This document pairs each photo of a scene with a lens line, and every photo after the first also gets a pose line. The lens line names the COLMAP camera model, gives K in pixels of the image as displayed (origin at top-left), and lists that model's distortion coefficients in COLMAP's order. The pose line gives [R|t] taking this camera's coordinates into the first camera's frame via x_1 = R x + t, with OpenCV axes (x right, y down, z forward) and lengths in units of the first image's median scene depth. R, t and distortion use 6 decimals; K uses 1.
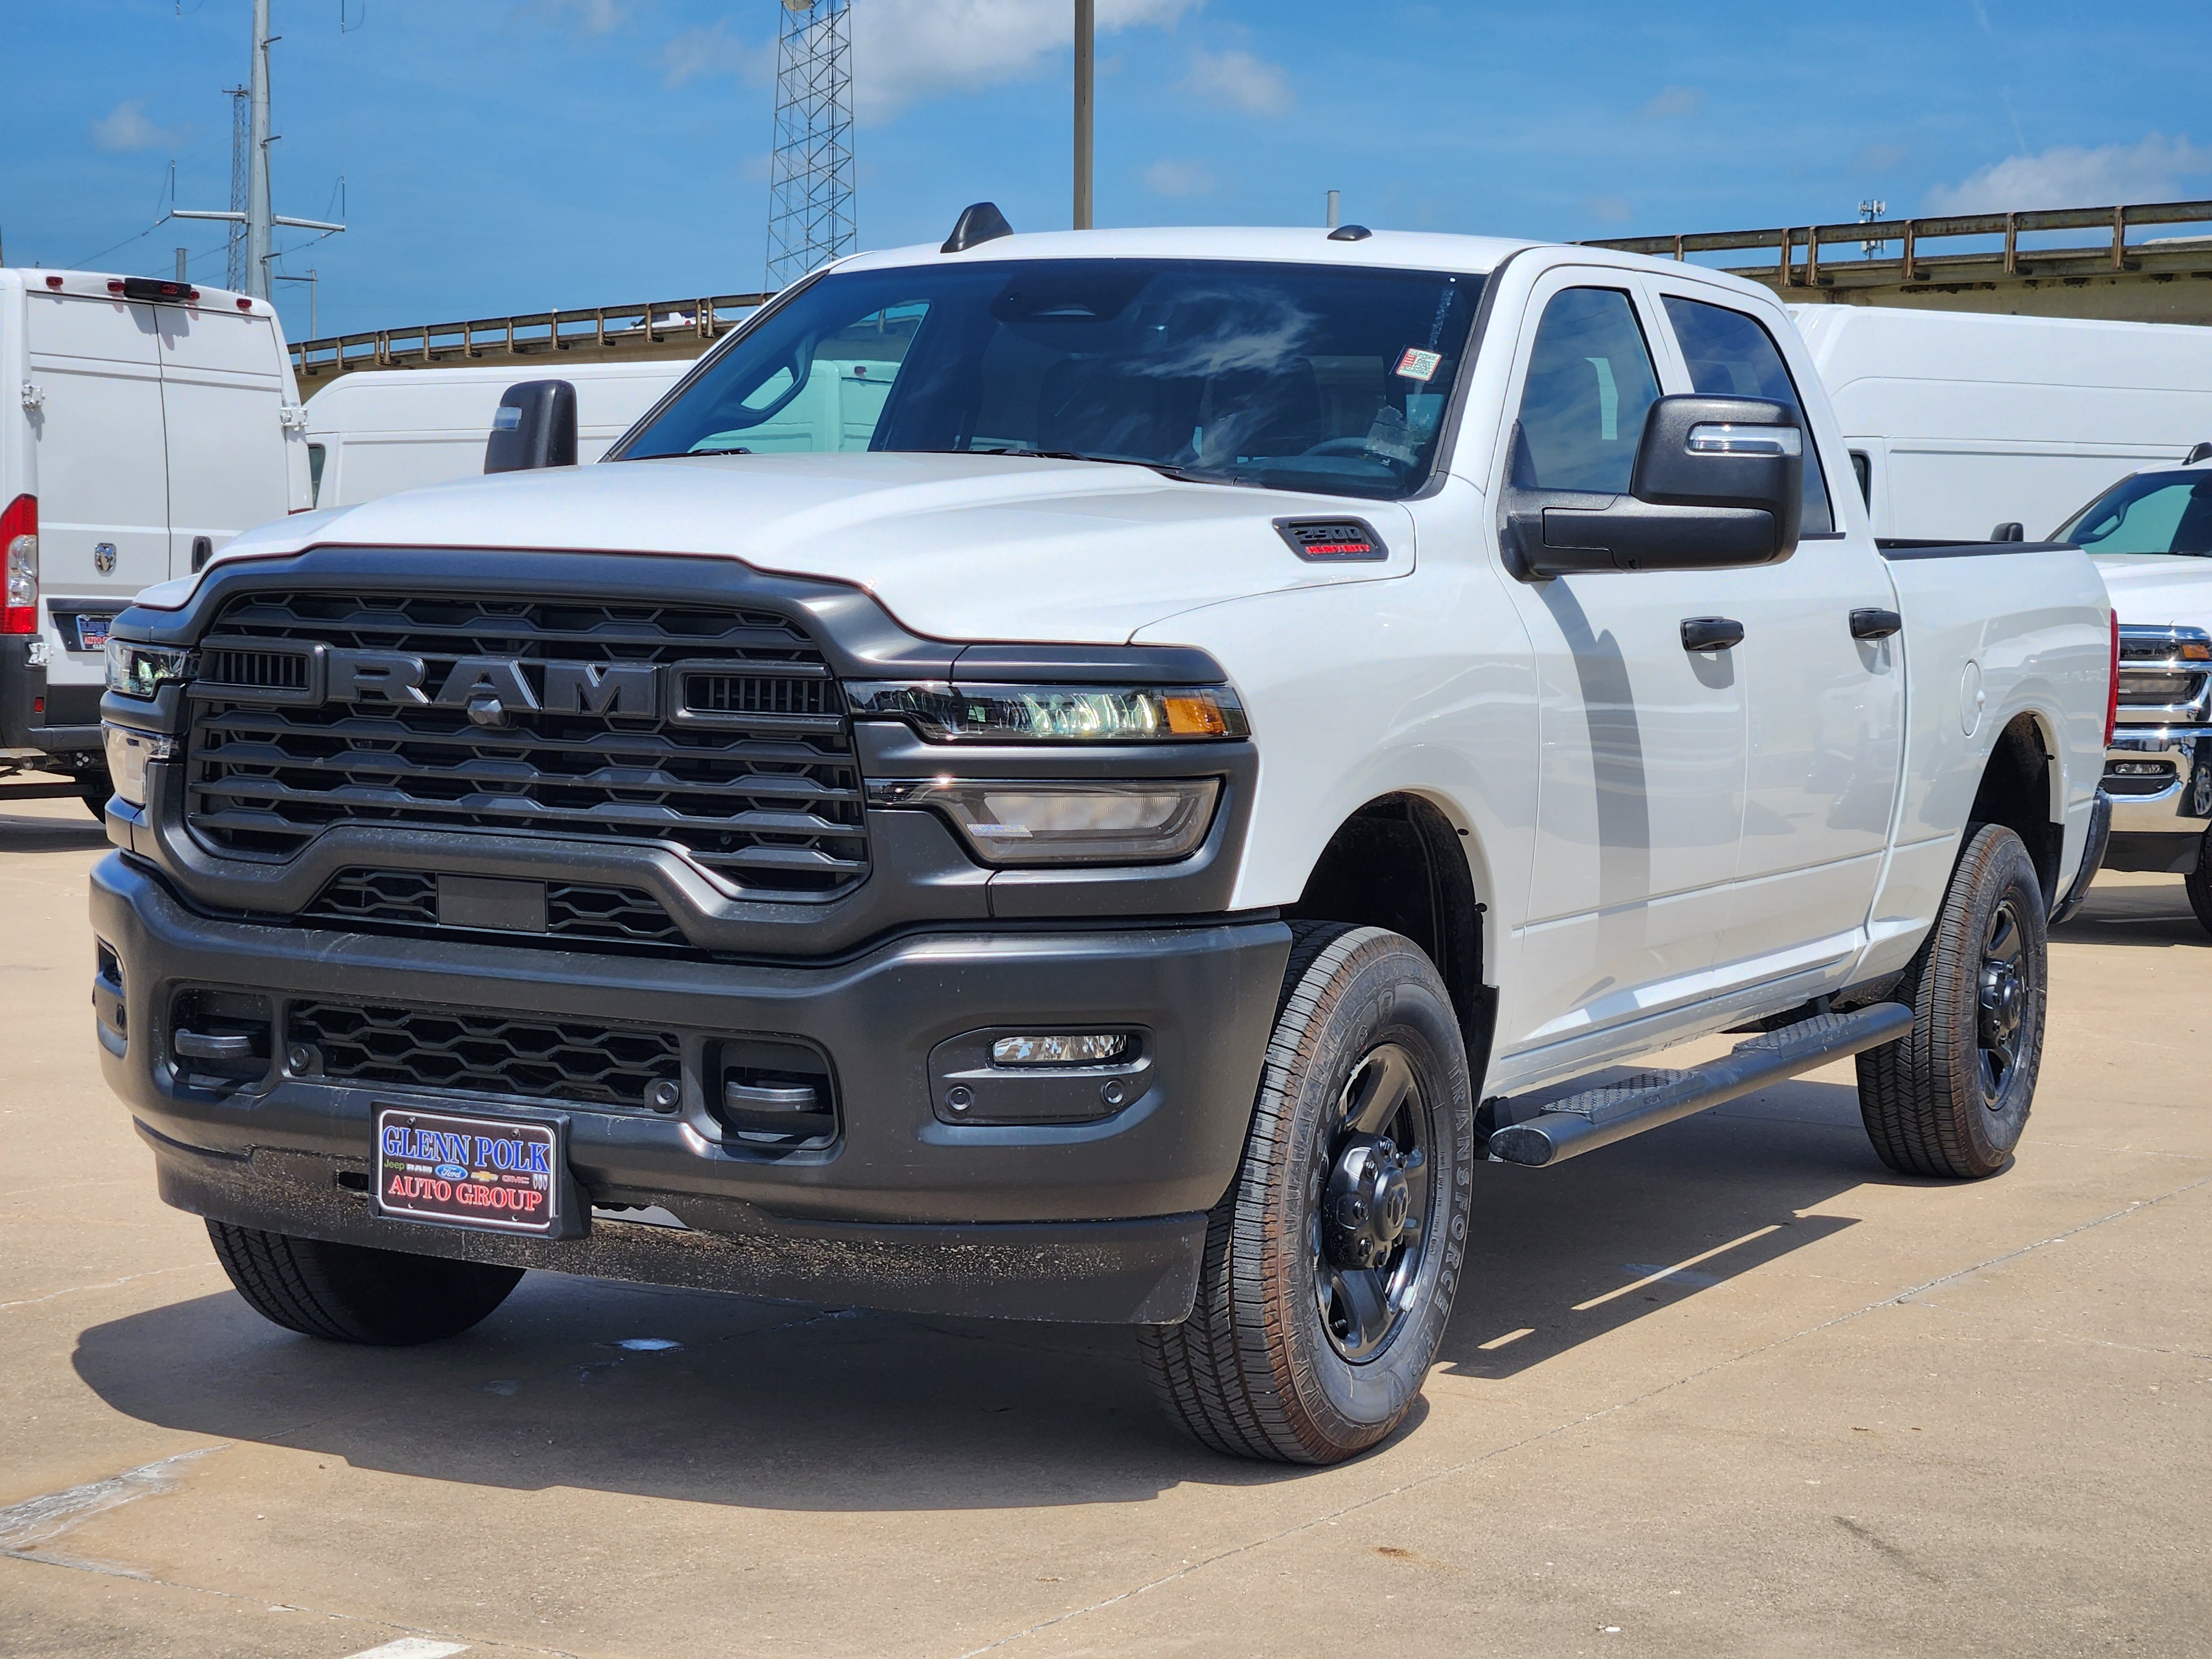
lens RADIAL K [[4344.6, 0, 1106.0], [0, 4344.6, 829.5], [0, 0, 1]] dist [-0.467673, 5.454803]
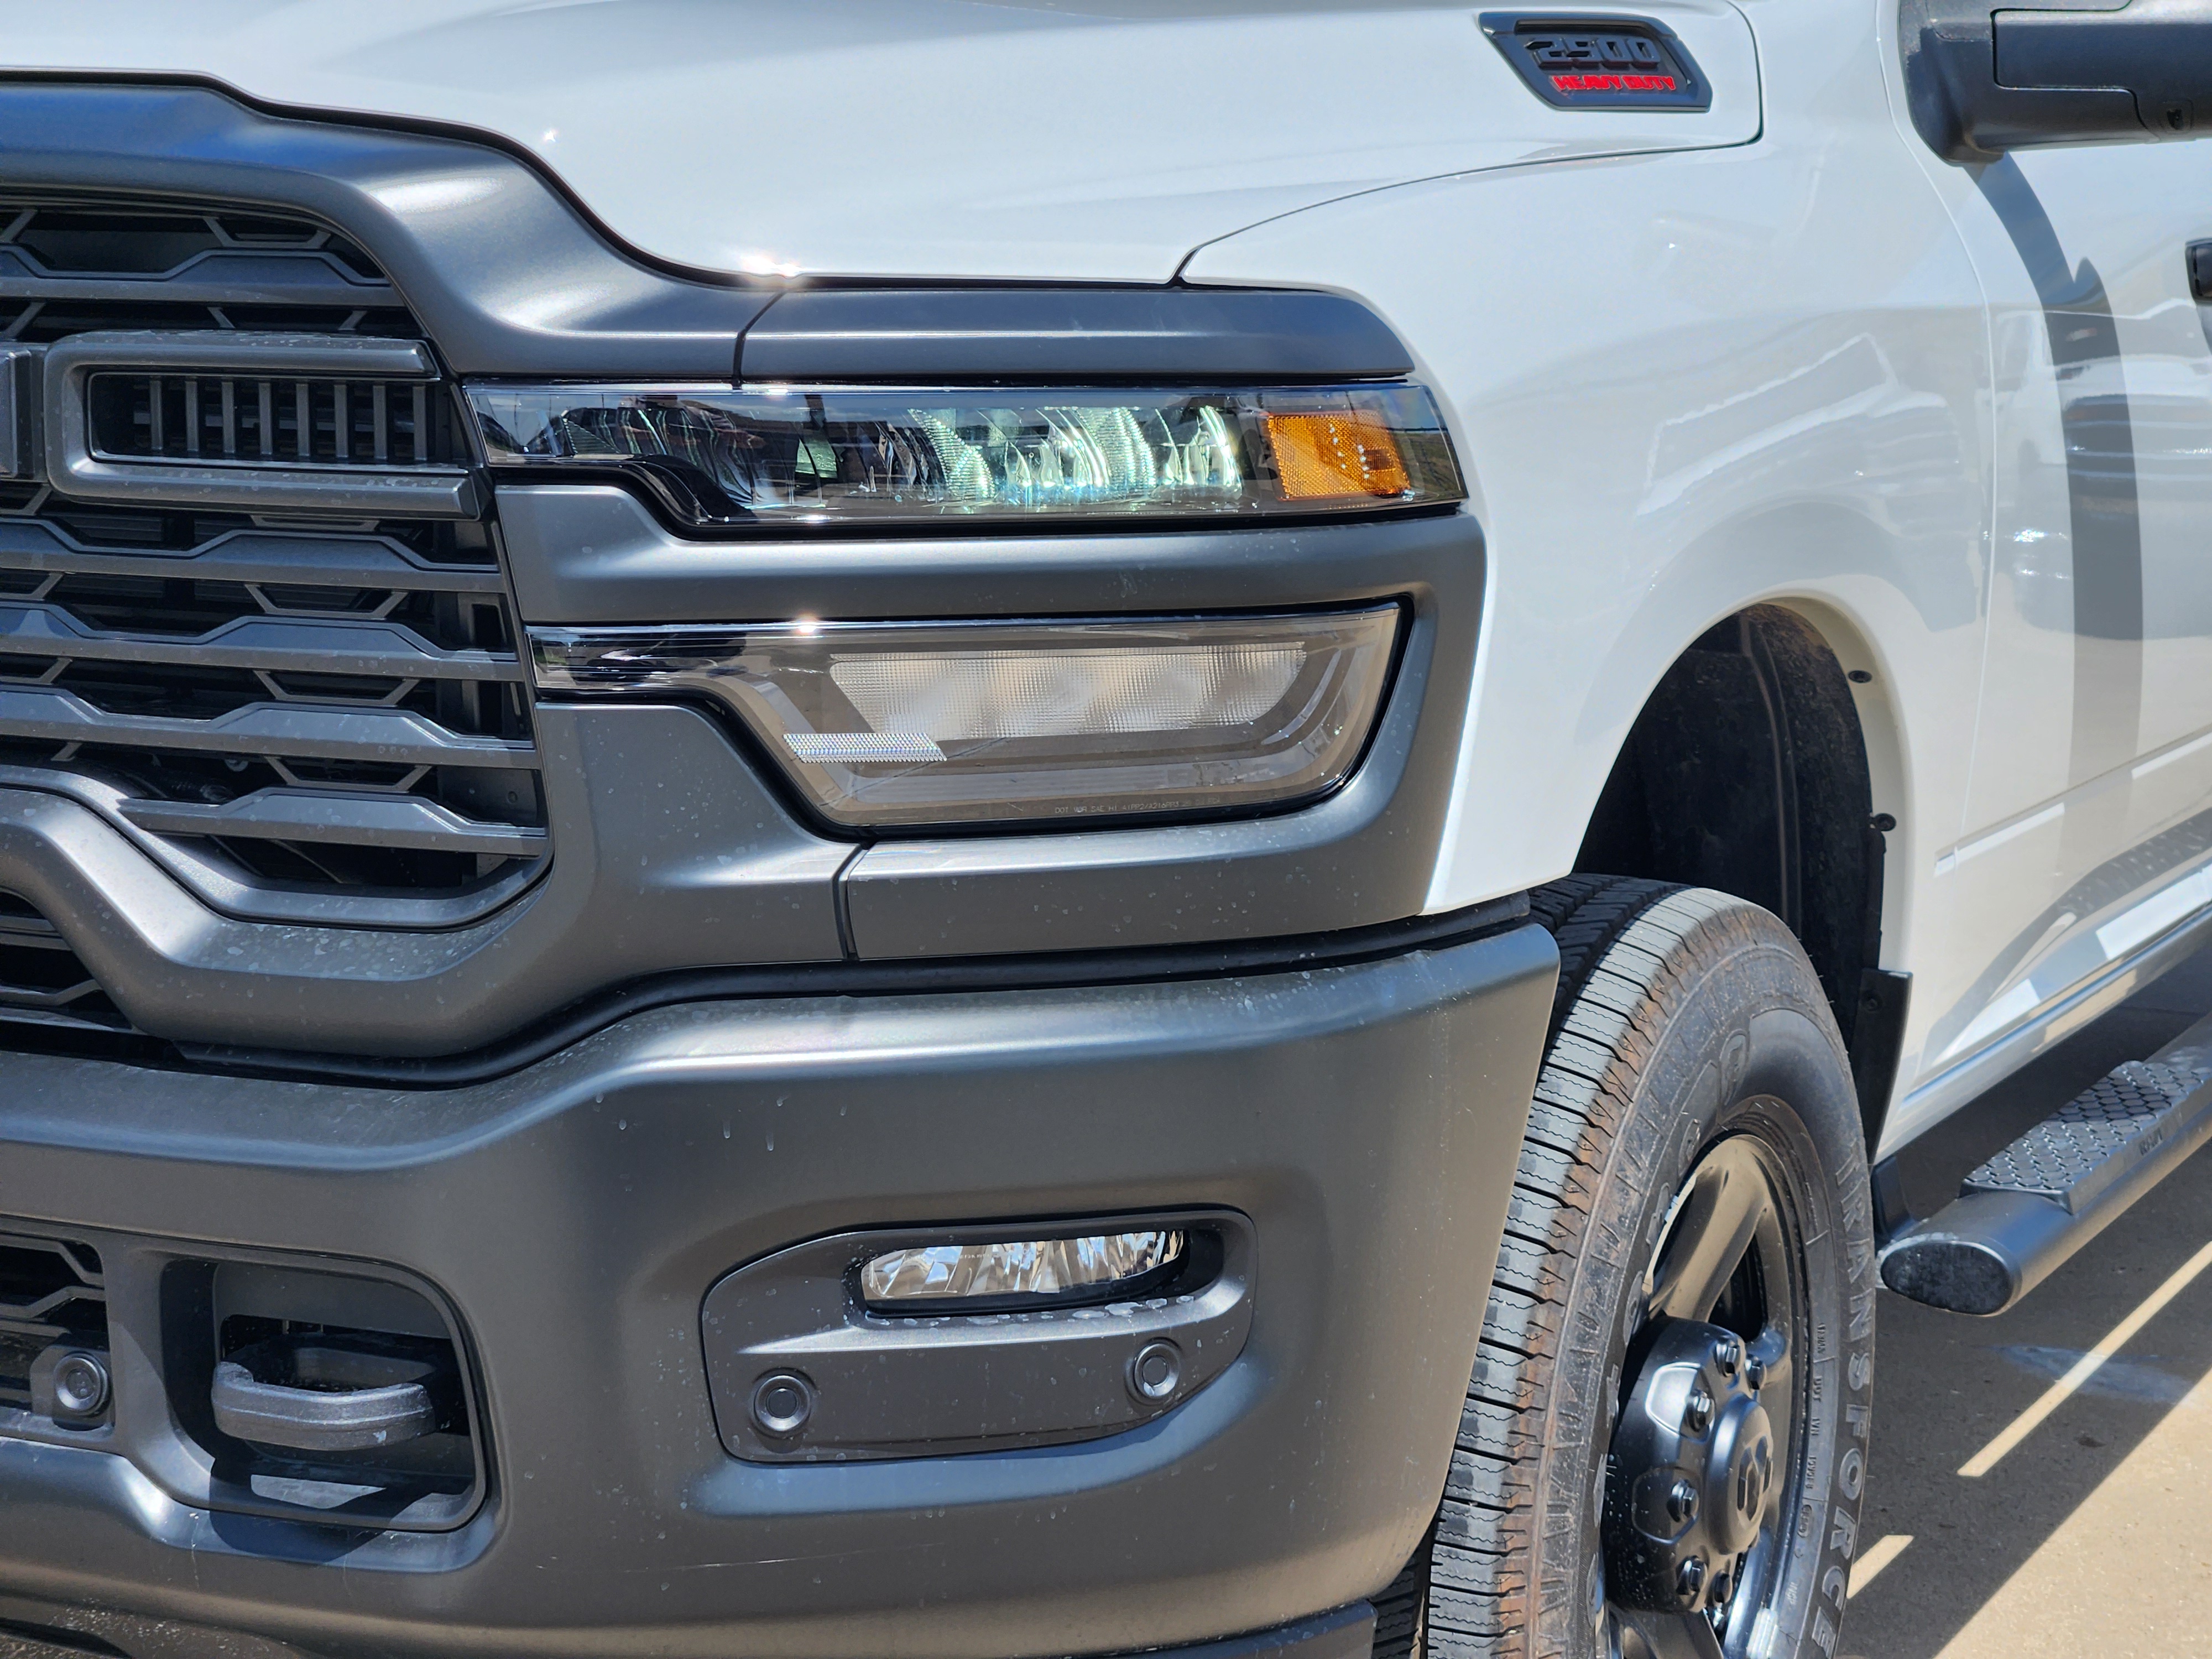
lens RADIAL K [[4305.5, 0, 1106.0], [0, 4305.5, 829.5], [0, 0, 1]] dist [0.027152, 0.568543]
pose [[0.999880, -0.014846, -0.004524, -0.000406], [0.015124, 0.997479, 0.069333, -0.019462], [0.003483, -0.069393, 0.997583, 0.588300]]
